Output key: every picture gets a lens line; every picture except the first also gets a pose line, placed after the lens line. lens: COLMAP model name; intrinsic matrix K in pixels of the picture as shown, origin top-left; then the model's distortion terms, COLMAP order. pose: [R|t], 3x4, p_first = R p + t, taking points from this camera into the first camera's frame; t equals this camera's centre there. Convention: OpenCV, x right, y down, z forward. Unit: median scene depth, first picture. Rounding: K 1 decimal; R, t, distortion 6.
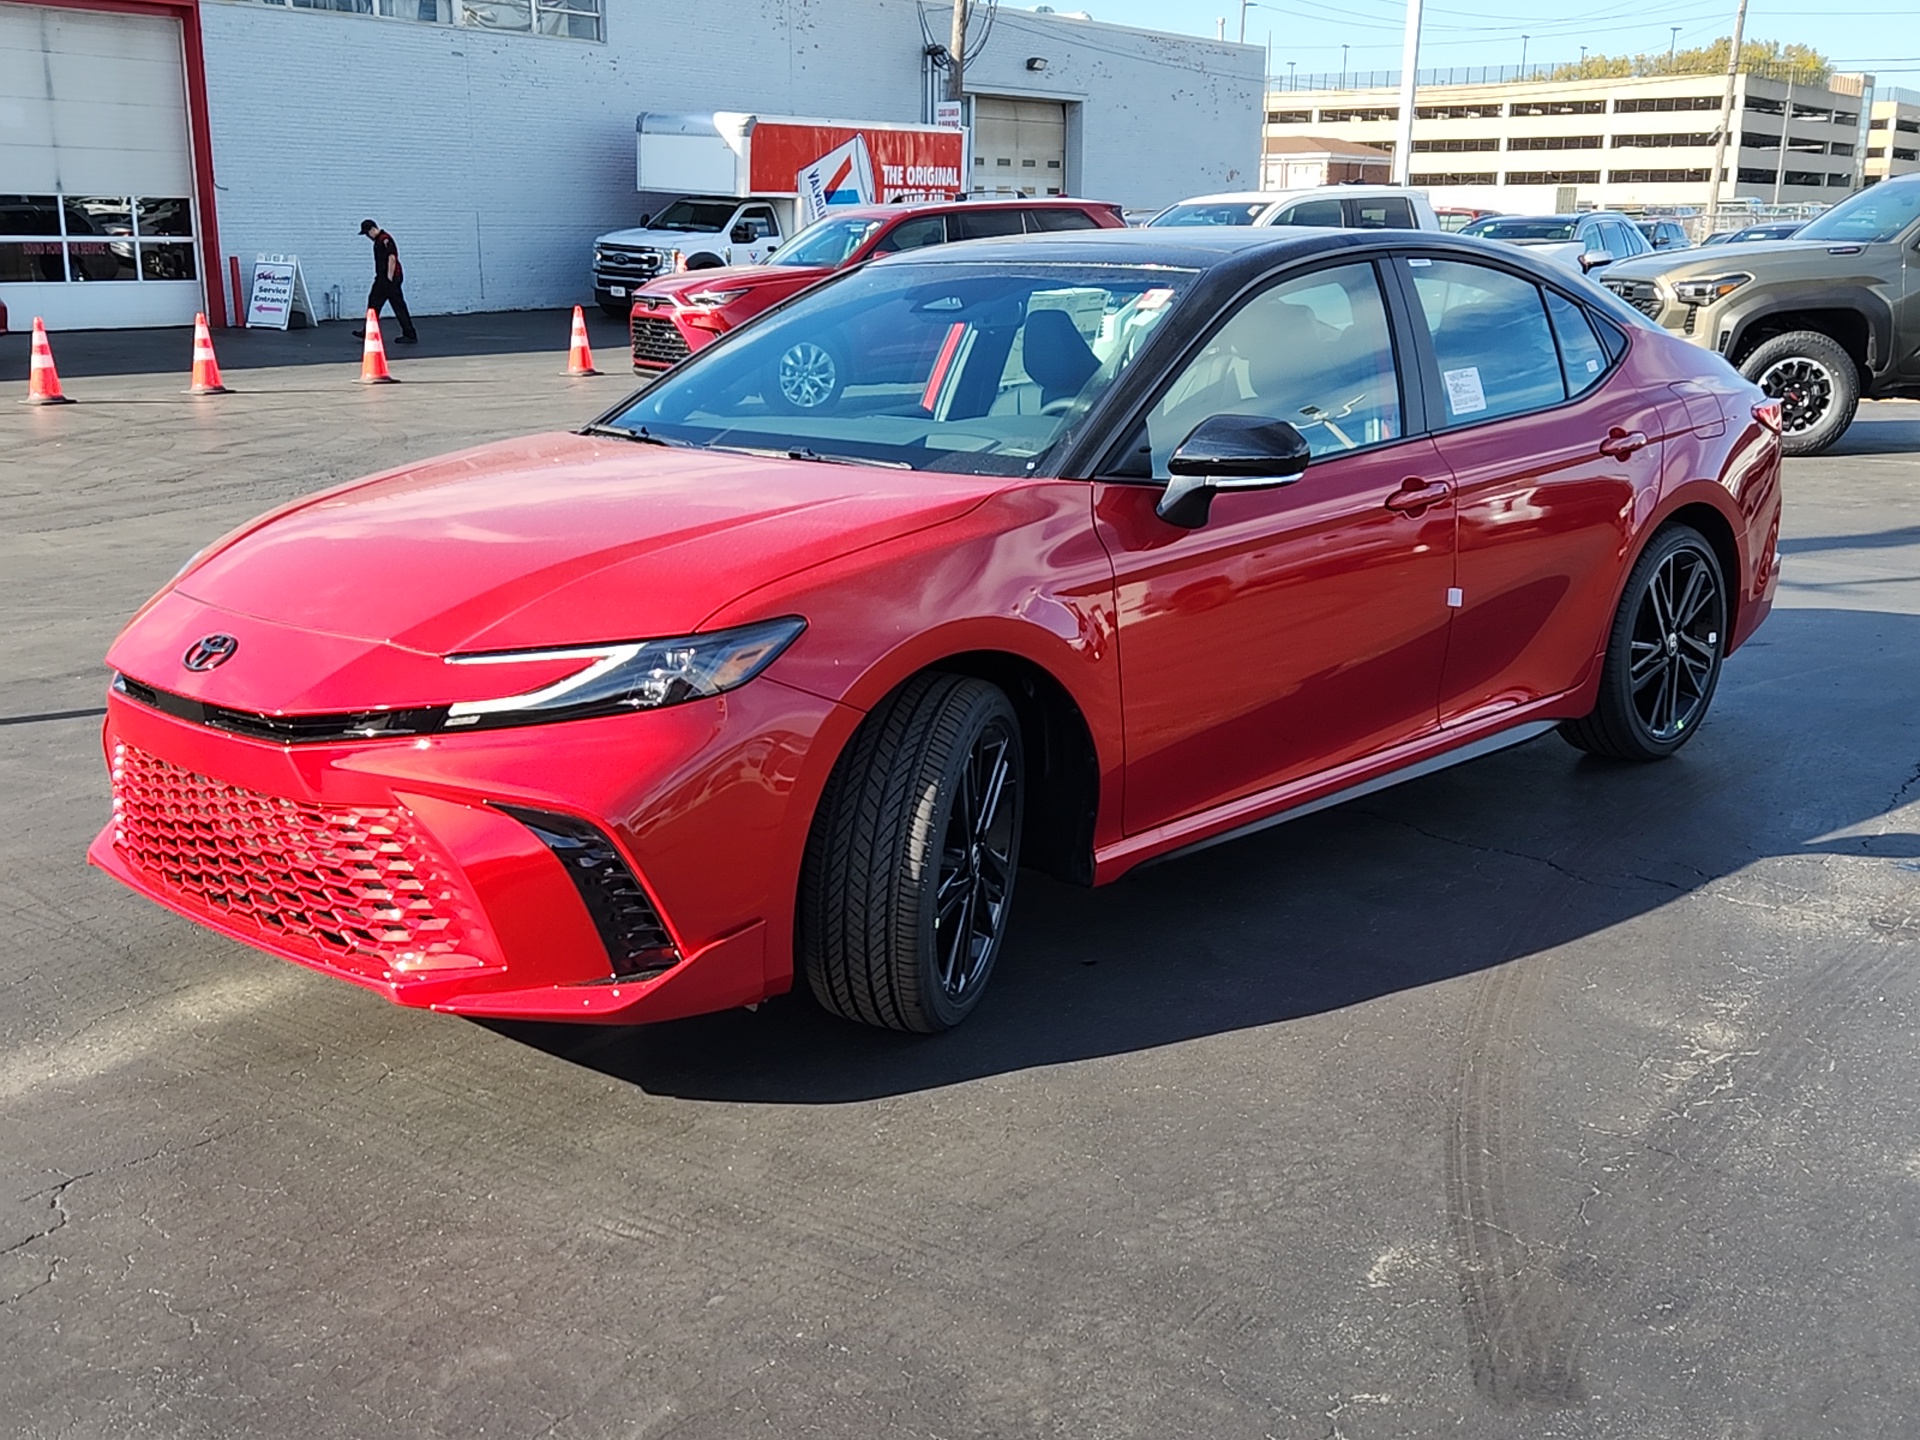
lens RADIAL K [[1969.9, 0, 960.0], [0, 1969.9, 720.0], [0, 0, 1]] dist [0.061738, -0.099946]
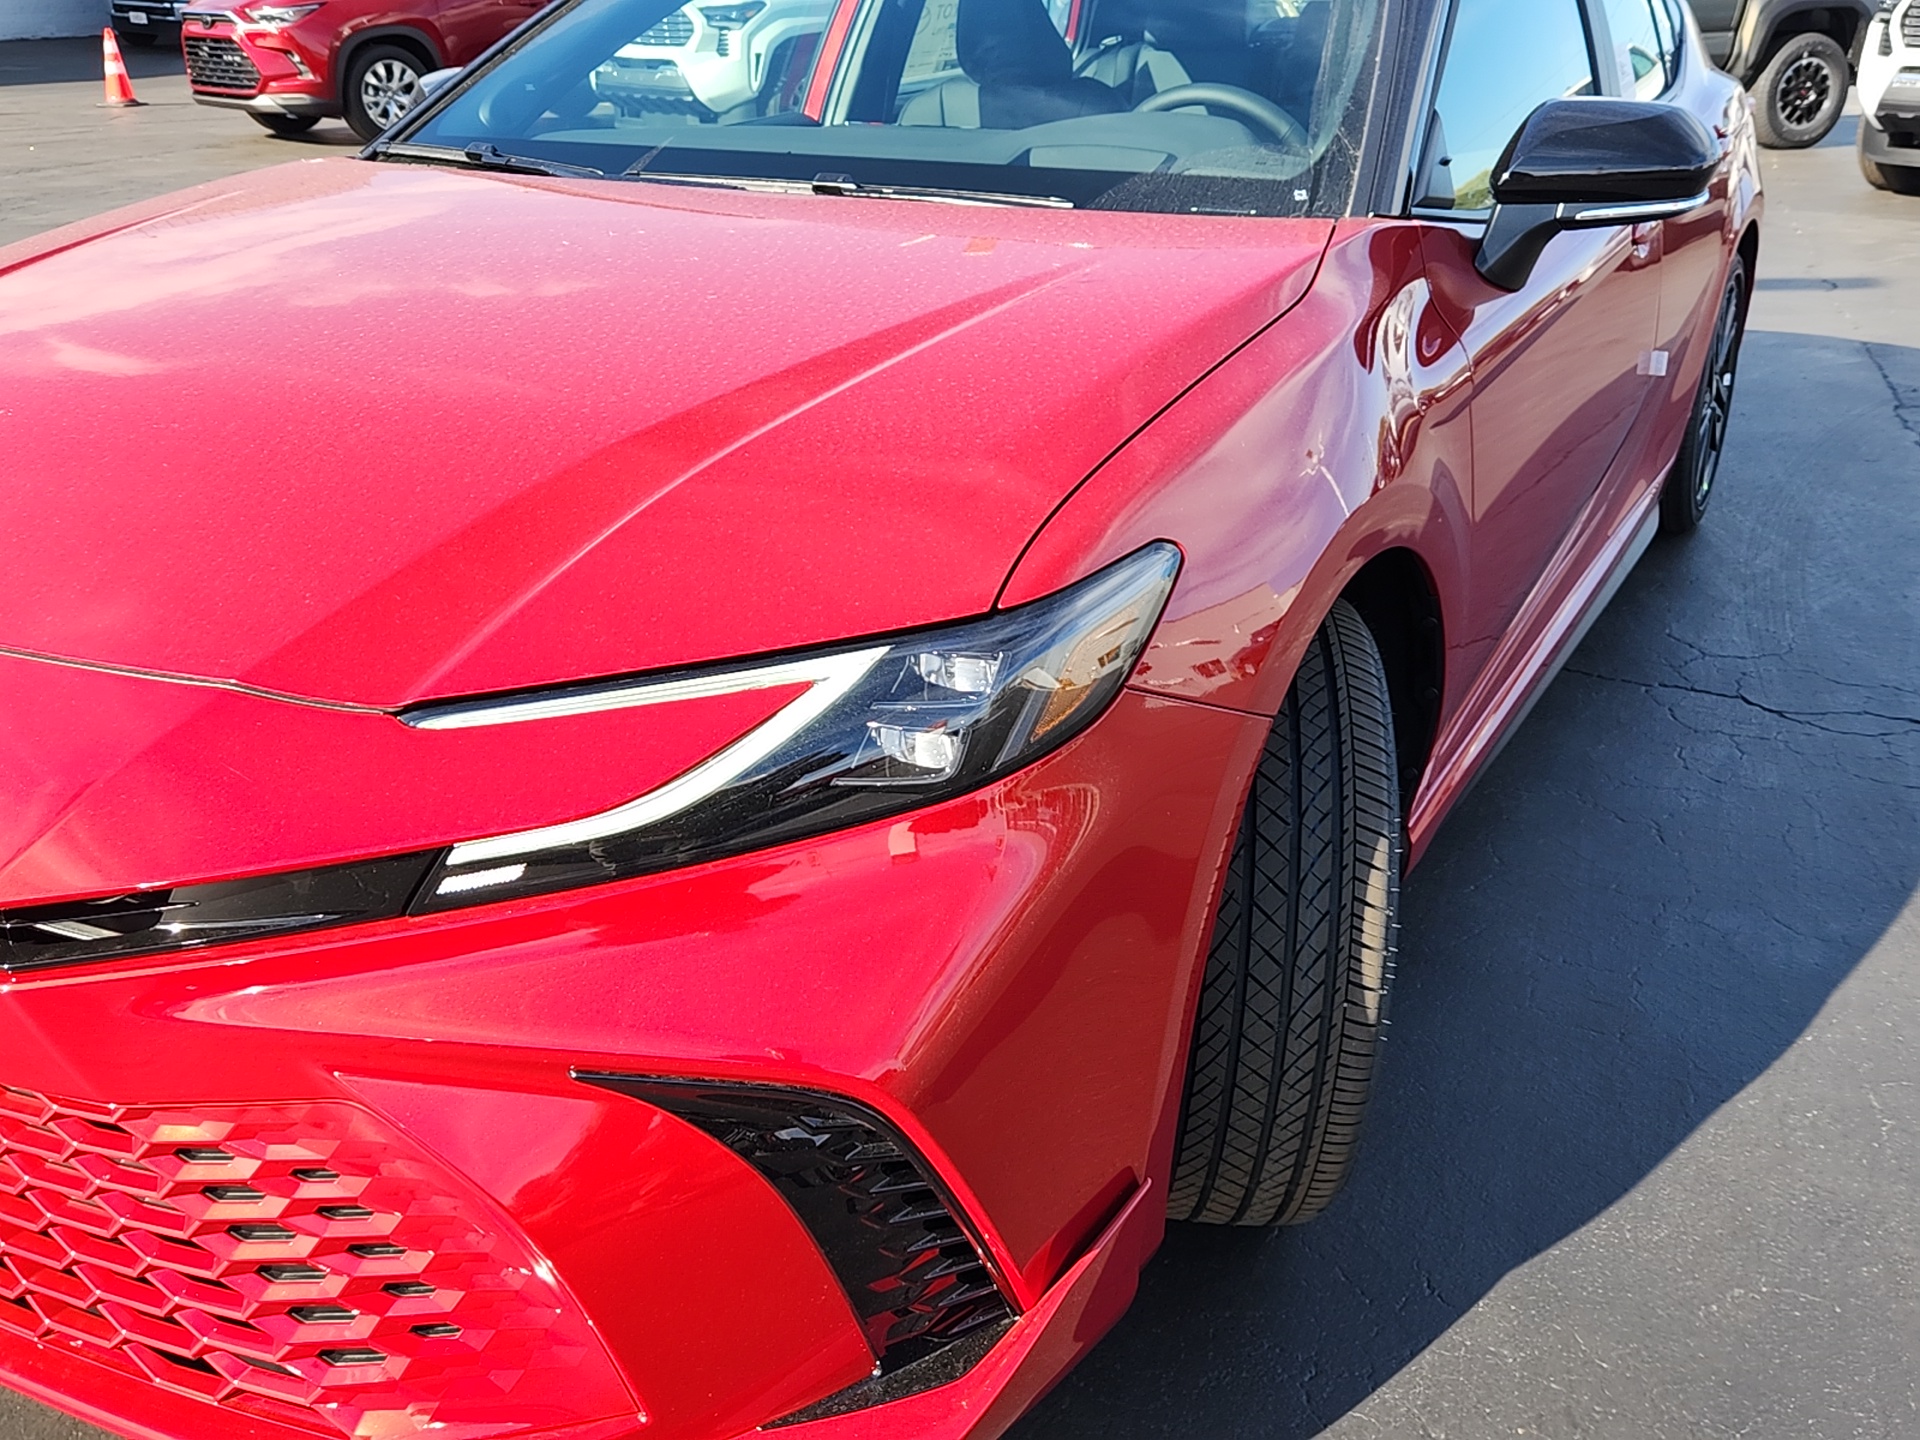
lens RADIAL K [[1747.4, 0, 1023.1], [0, 1747.4, 721.5], [0, 0, 1]] dist [0.068761, -0.065804]
pose [[0.964205, -0.101095, 0.245131, -0.203503], [0.059740, 0.983522, 0.170635, -0.076971], [-0.258342, -0.149883, 0.954356, 0.556331]]
